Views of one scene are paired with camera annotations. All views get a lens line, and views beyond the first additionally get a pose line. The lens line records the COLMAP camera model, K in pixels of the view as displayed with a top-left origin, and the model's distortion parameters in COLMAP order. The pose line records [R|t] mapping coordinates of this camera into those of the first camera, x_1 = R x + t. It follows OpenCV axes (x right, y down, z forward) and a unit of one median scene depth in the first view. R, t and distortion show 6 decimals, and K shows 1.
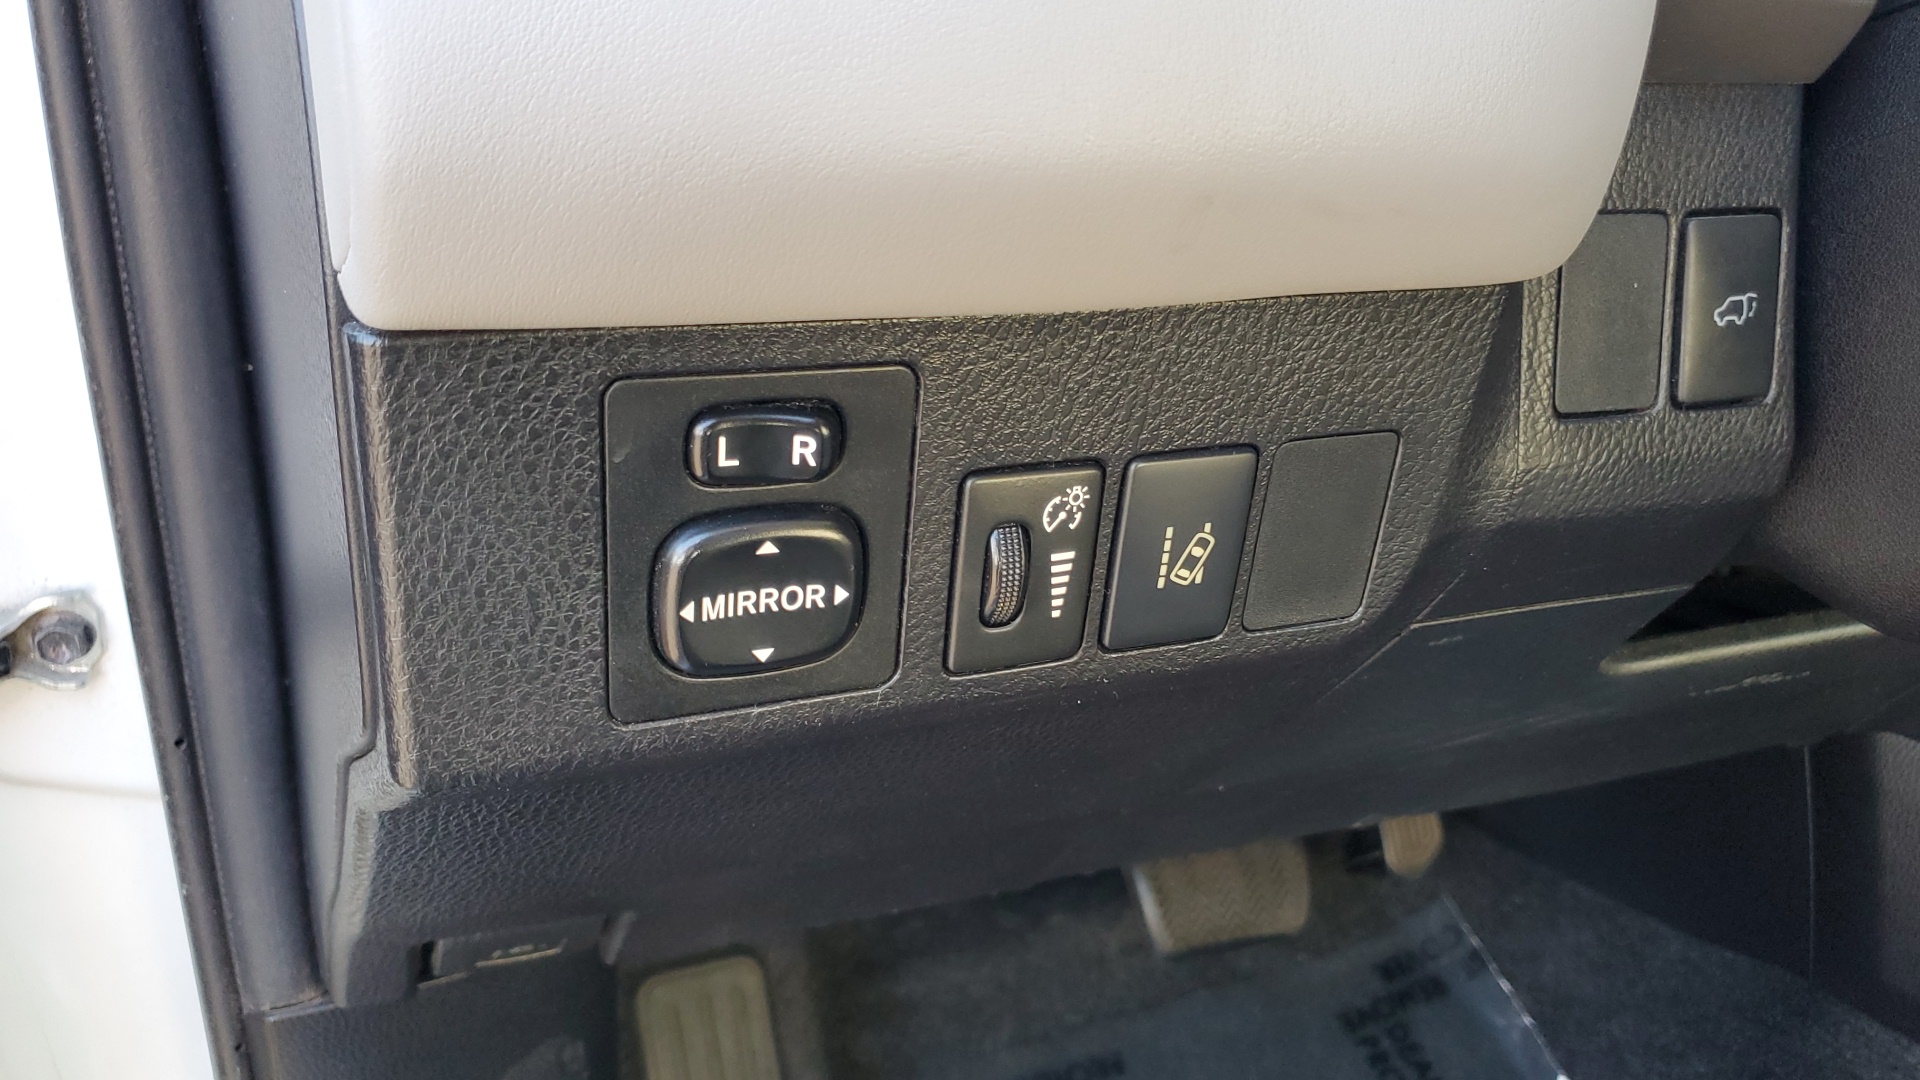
lens RADIAL K [[1511.5, 0, 960.5], [0, 1511.5, 541.2], [0, 0, 1]] dist [0.063972, -0.084810]
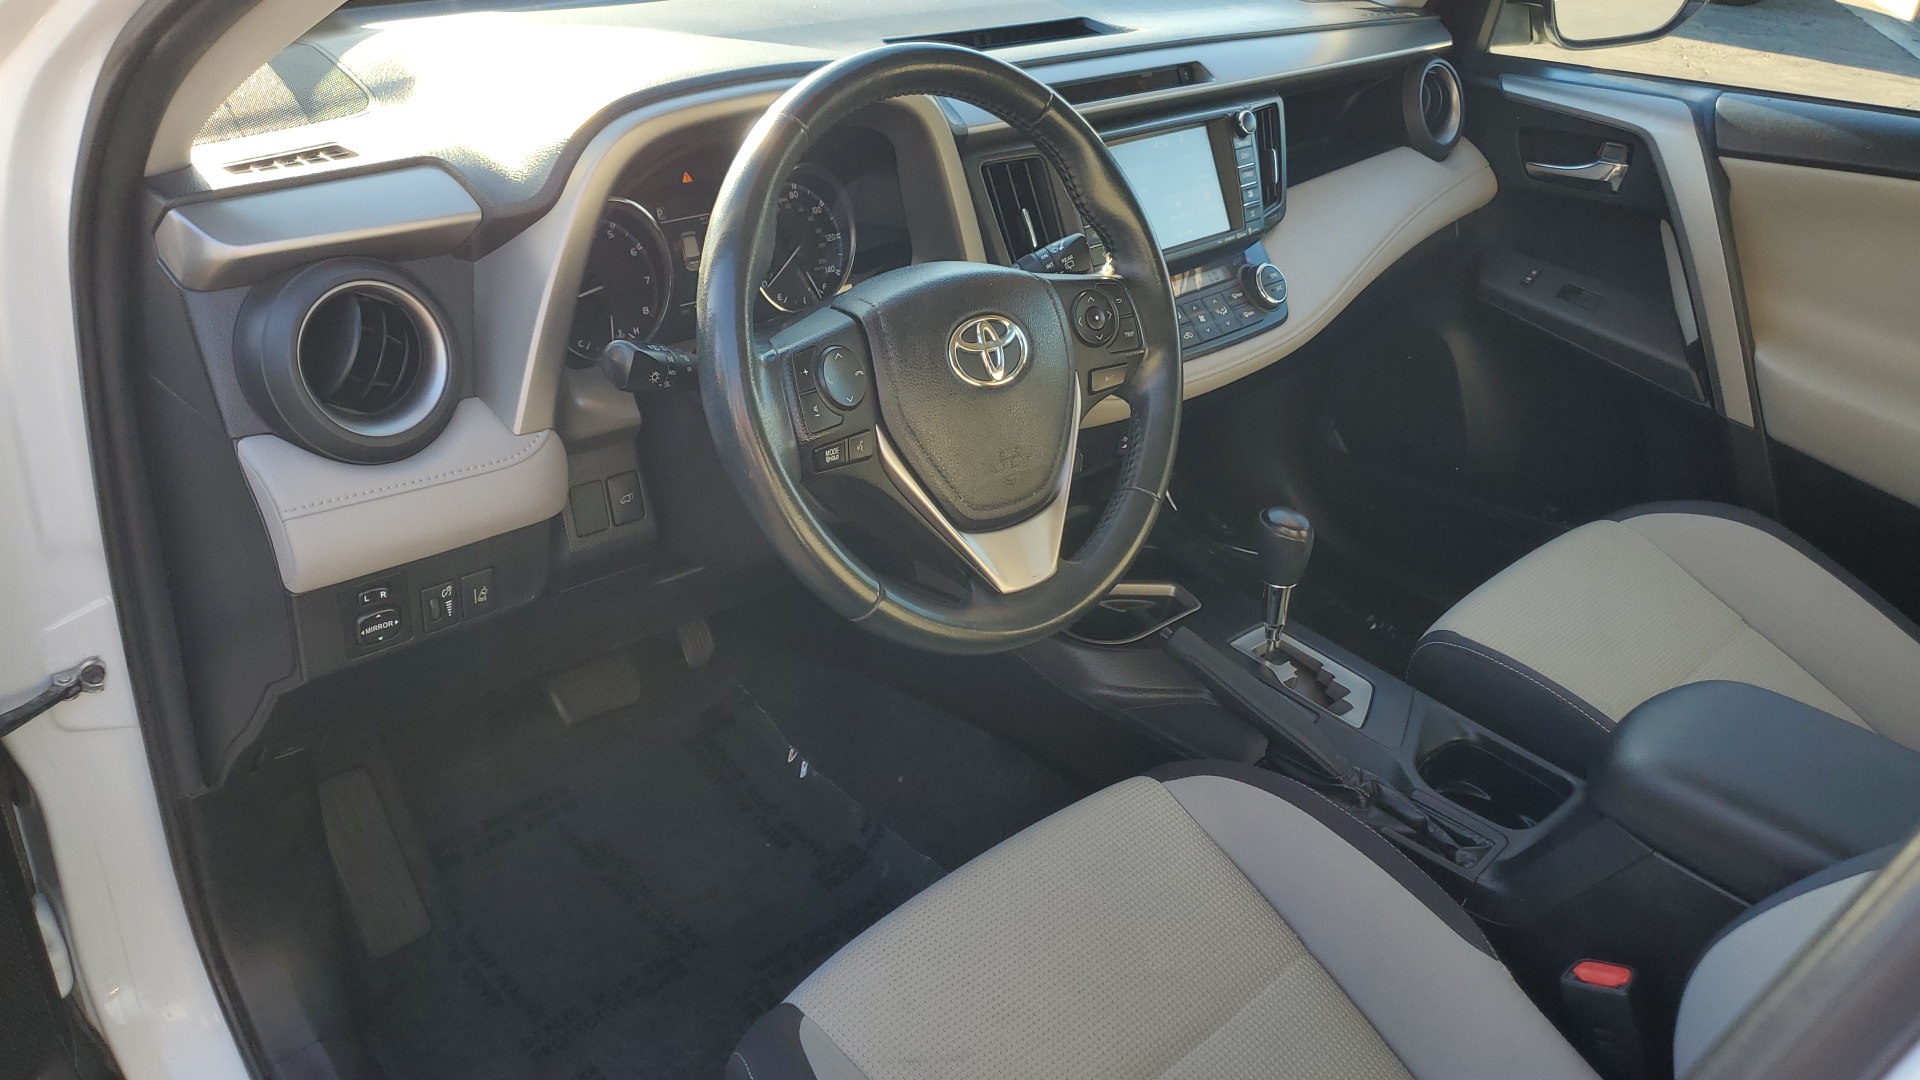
lens RADIAL K [[1511.5, 0, 971.5], [0, 1511.5, 536.7], [0, 0, 1]] dist [0.063972, -0.084810]
pose [[0.935876, -0.172811, 0.307039, 0.164574], [0.143817, 0.982917, 0.114851, -0.462116], [-0.321641, -0.063329, 0.944741, -3.609202]]
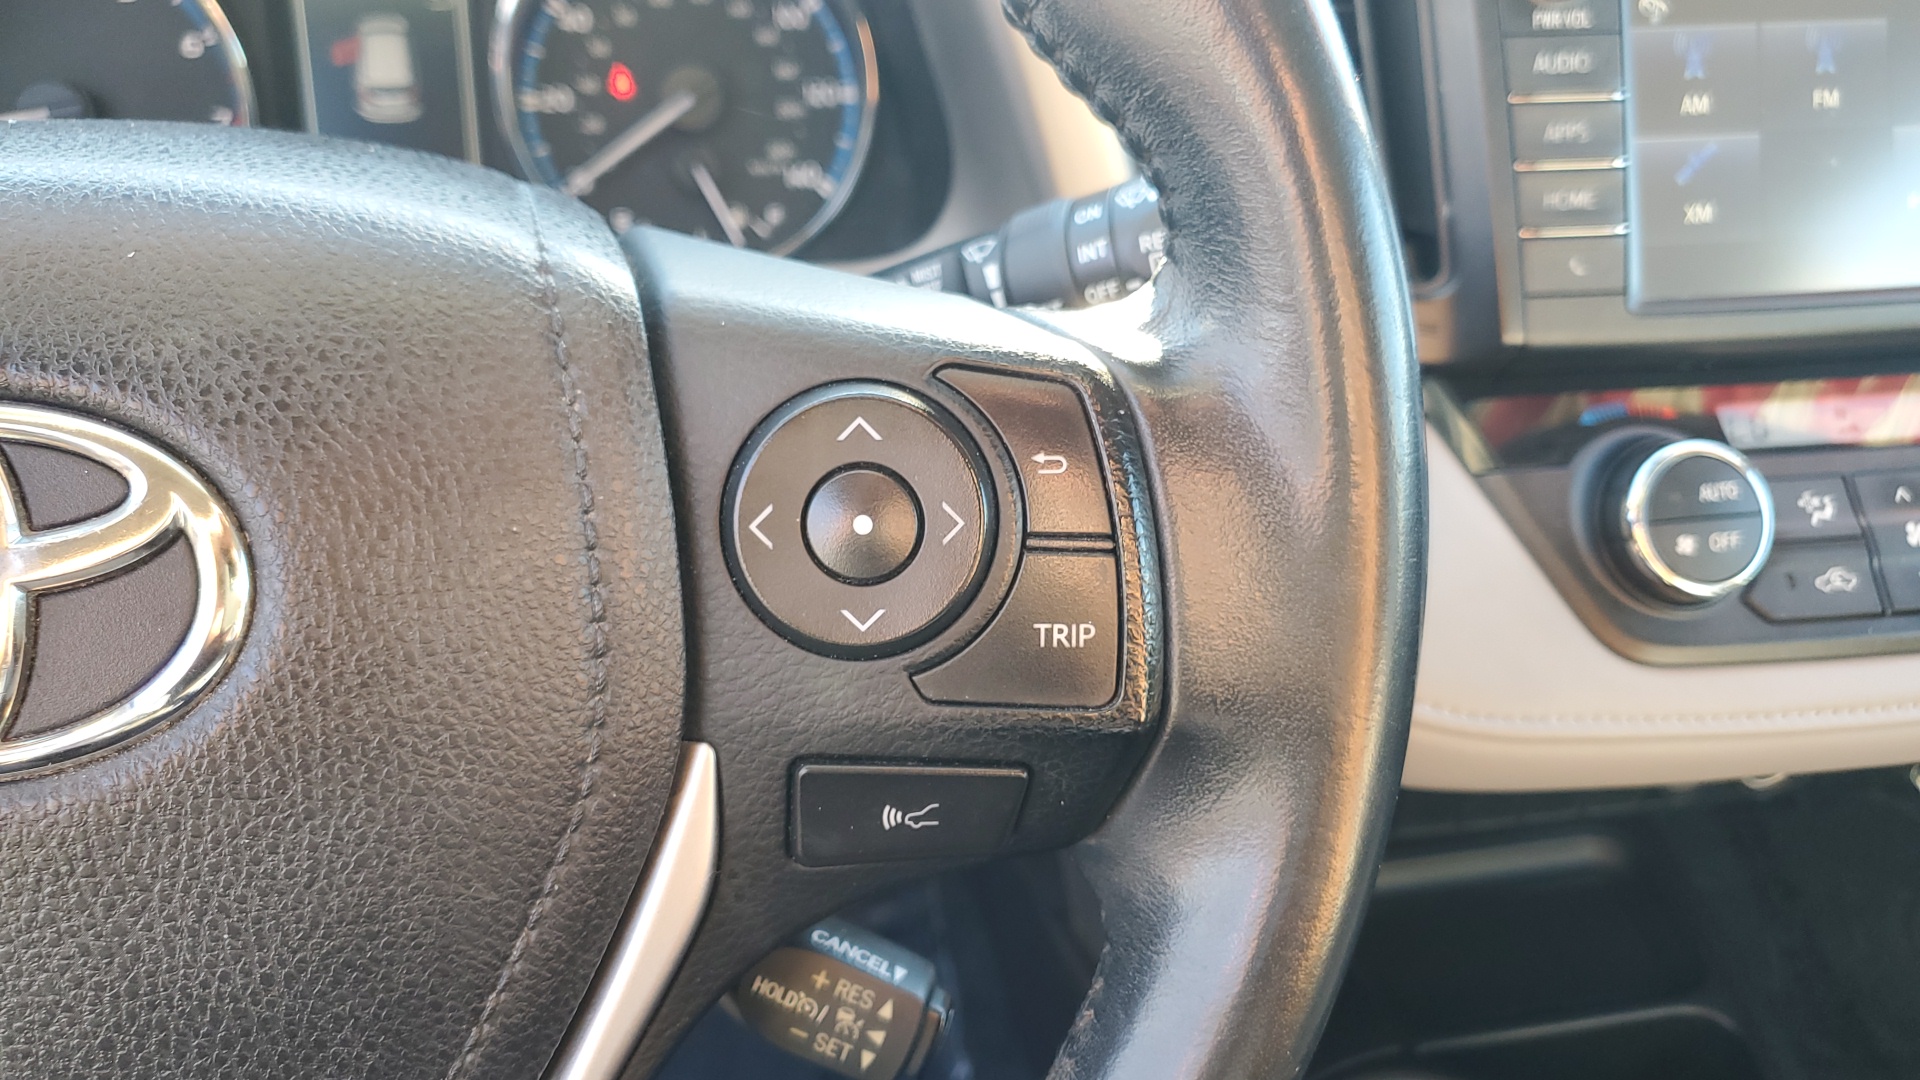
lens RADIAL K [[1582.4, 0, 992.7], [0, 1582.4, 523.8], [0, 0, 1]] dist [0.014590, 0.040897]
pose [[0.975942, 0.088102, -0.199438, 2.256107], [-0.066989, 0.991643, 0.110253, -0.638393], [0.207485, -0.094240, 0.973688, -0.361422]]
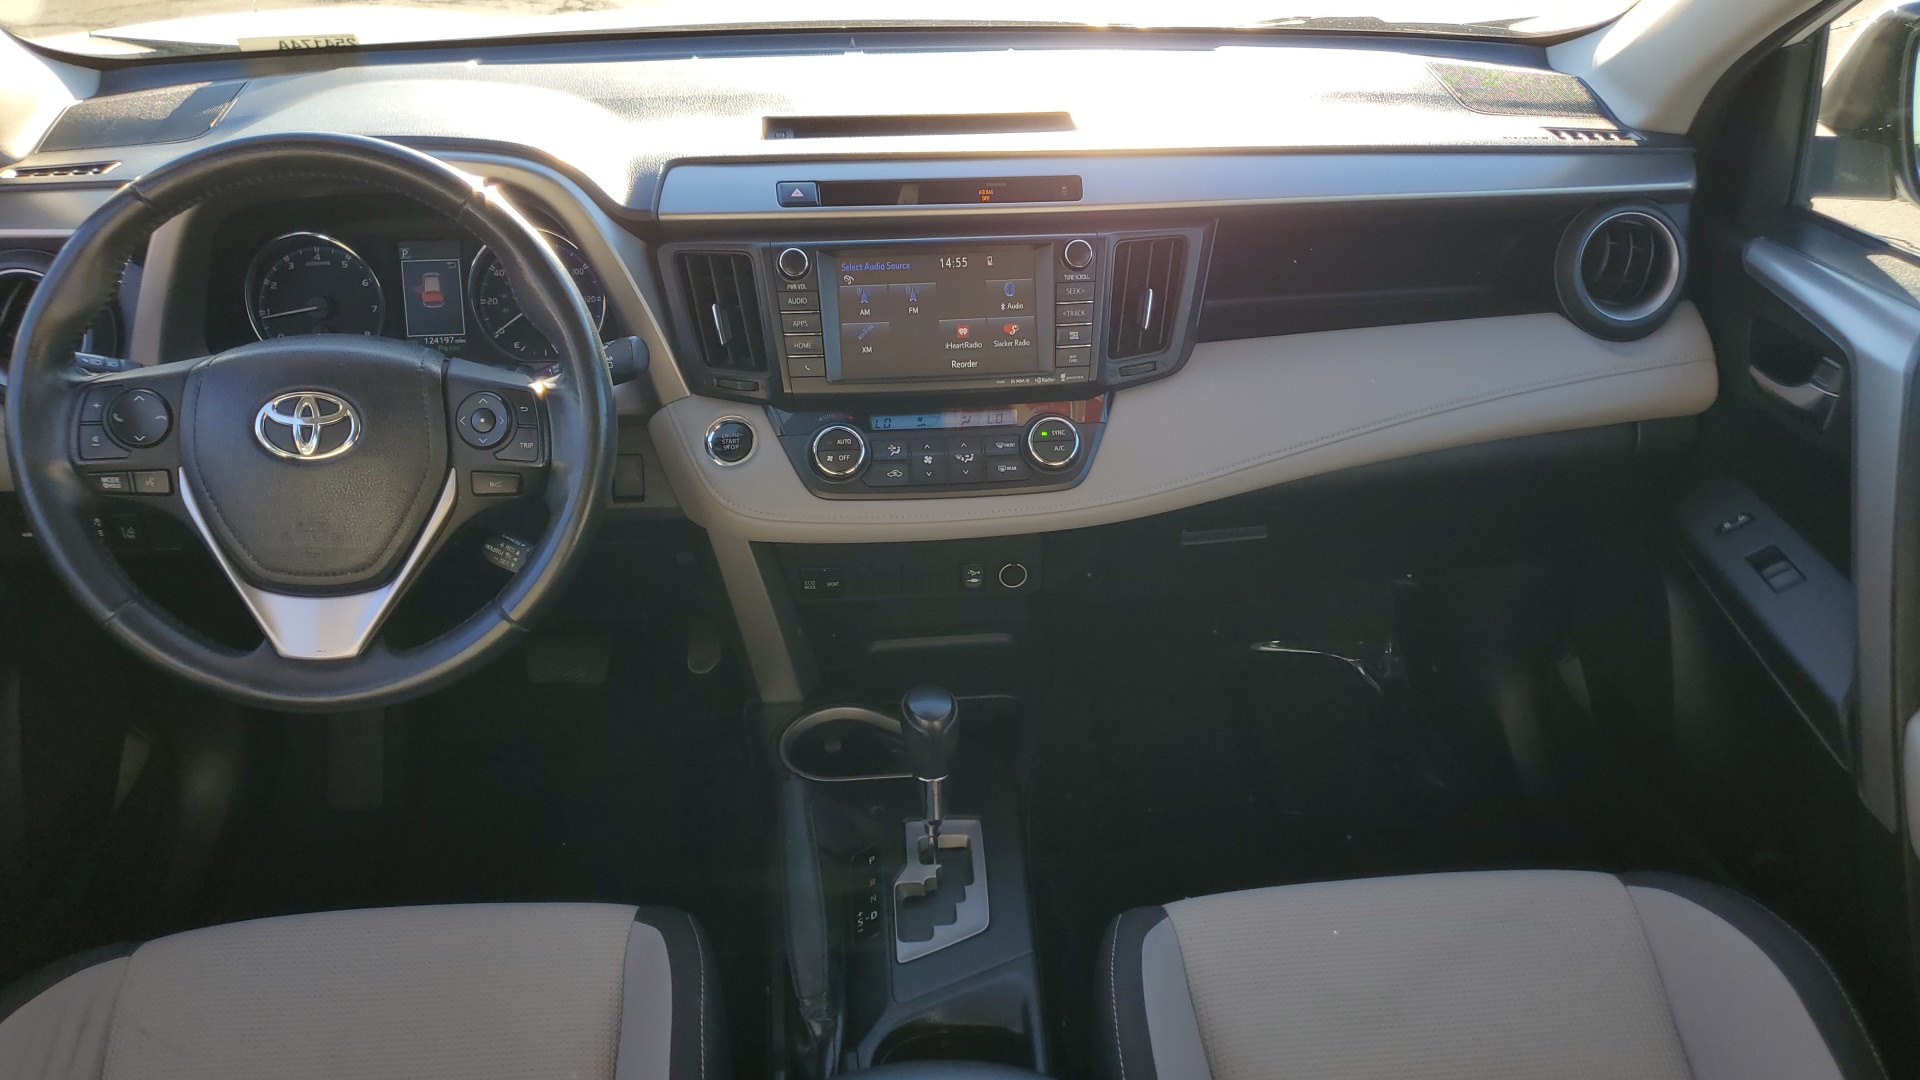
lens RADIAL K [[1511.5, 0, 980.3], [0, 1511.5, 545.3], [0, 0, 1]] dist [0.063972, -0.084810]
pose [[0.946067, 0.102059, -0.307474, 4.742364], [-0.077848, 0.992891, 0.090037, -0.681752], [0.314477, -0.061245, 0.947287, -3.200137]]
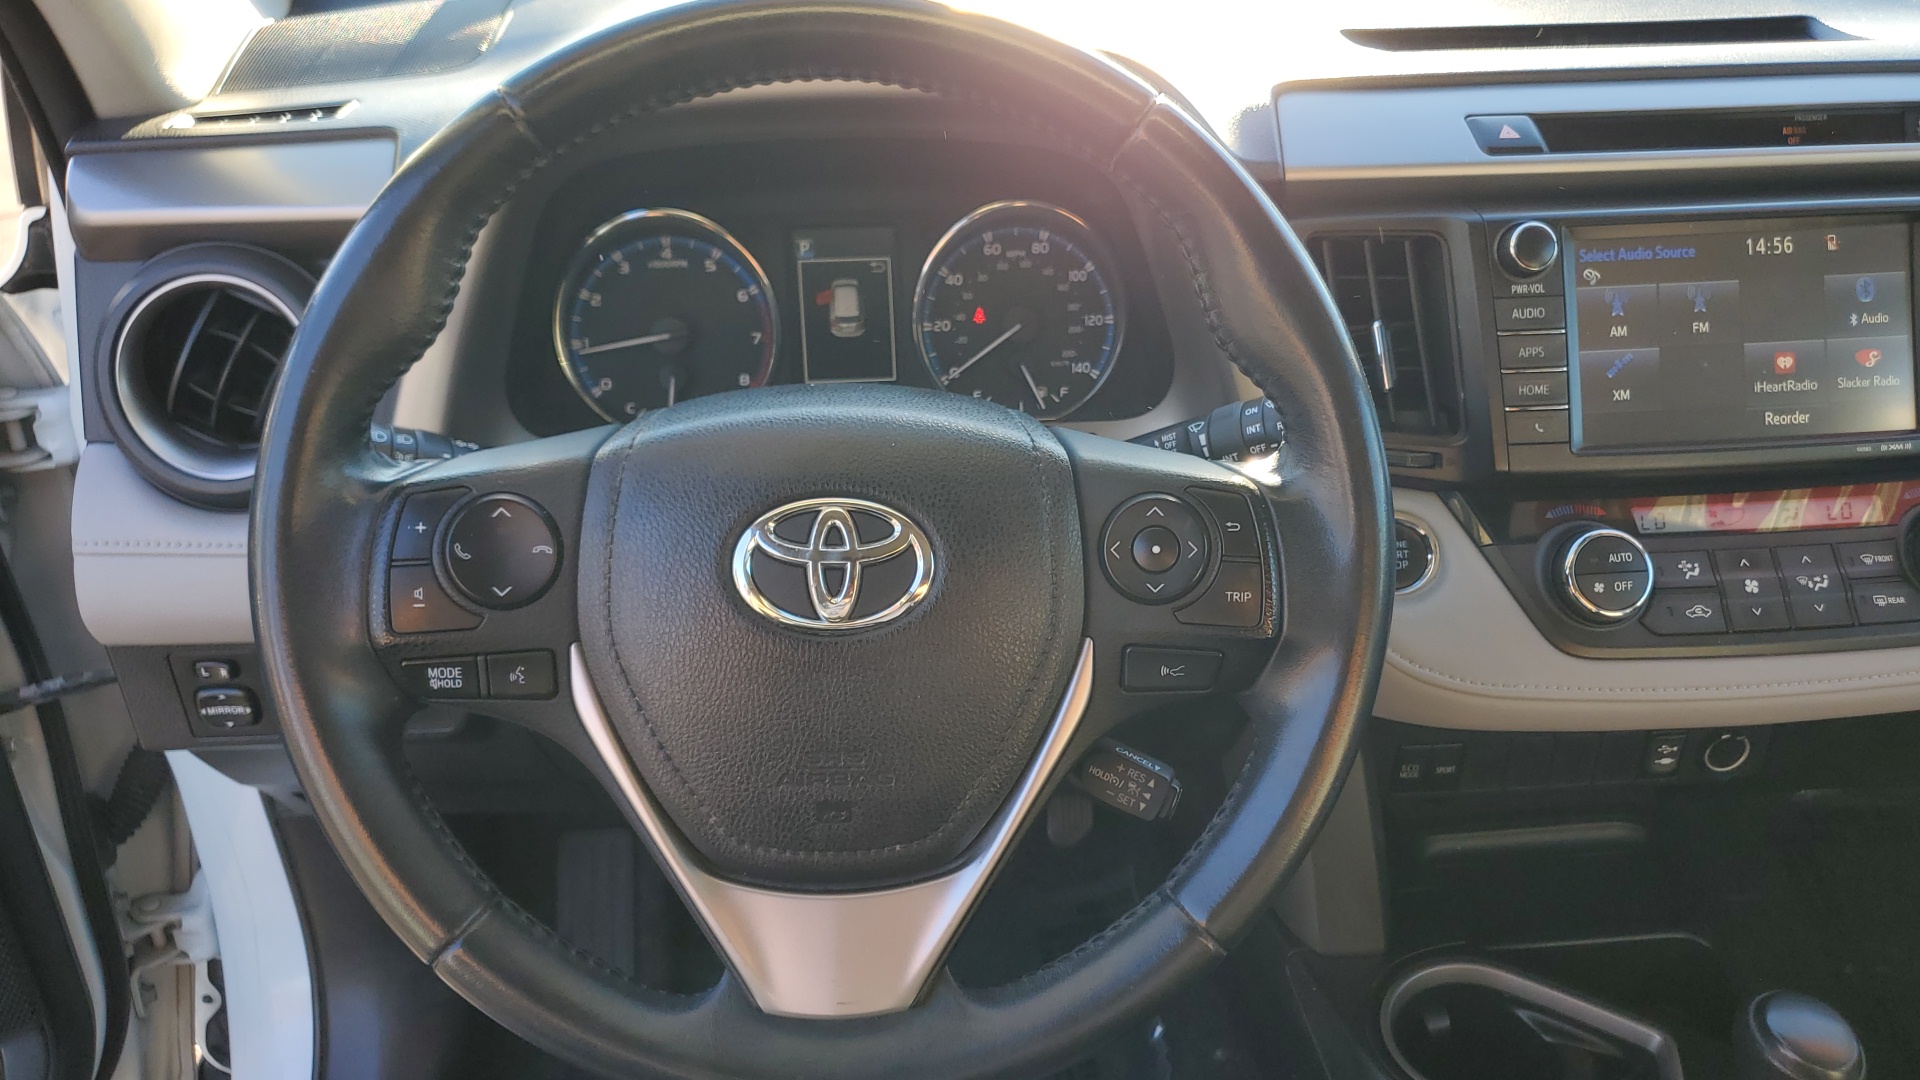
lens RADIAL K [[1511.5, 0, 975.9], [0, 1511.5, 549.1], [0, 0, 1]] dist [0.063972, -0.084810]
pose [[0.942232, 0.092053, -0.322065, 2.462869], [-0.072176, 0.994706, 0.073150, -0.674990], [0.327093, -0.045679, 0.943887, -1.662699]]
